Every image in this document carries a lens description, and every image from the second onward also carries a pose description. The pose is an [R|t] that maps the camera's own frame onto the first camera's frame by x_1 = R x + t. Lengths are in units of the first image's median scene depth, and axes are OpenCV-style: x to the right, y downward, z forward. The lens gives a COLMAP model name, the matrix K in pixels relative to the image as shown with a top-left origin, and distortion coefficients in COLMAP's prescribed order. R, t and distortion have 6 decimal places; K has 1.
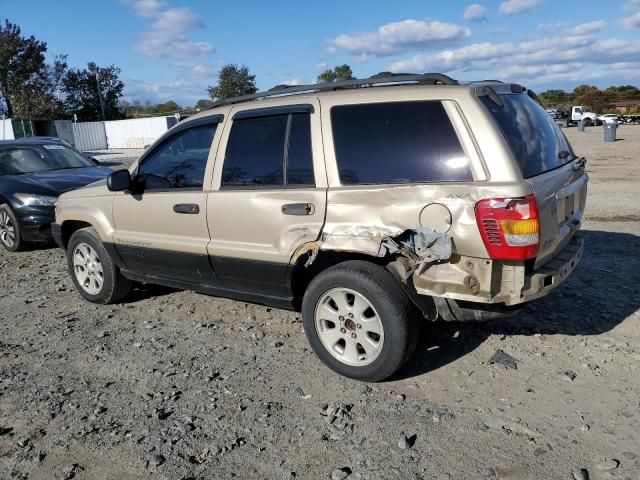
lens RADIAL K [[508.6, 0, 320.2], [0, 508.6, 240.6], [0, 0, 1]] dist [0.006935, -0.000874]
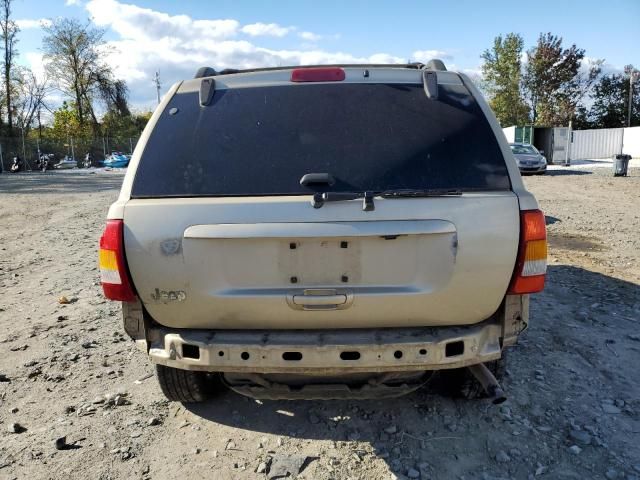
lens RADIAL K [[508.6, 0, 320.2], [0, 508.6, 240.6], [0, 0, 1]] dist [0.006935, -0.000874]
pose [[0.540213, 0.182701, -0.821456, 0.073298], [-0.193251, 0.976994, 0.090207, -0.011368], [0.819038, 0.110016, 0.563092, 0.048992]]
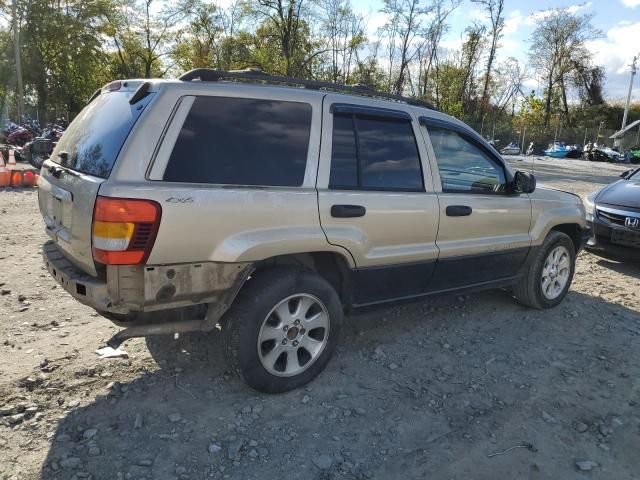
lens RADIAL K [[508.6, 0, 320.2], [0, 508.6, 240.6], [0, 0, 1]] dist [0.006935, -0.000874]
pose [[-0.322592, 0.230335, -0.918085, 0.090554], [-0.245815, 0.916274, 0.316254, -0.032511], [0.914062, 0.327700, -0.238963, 0.125797]]
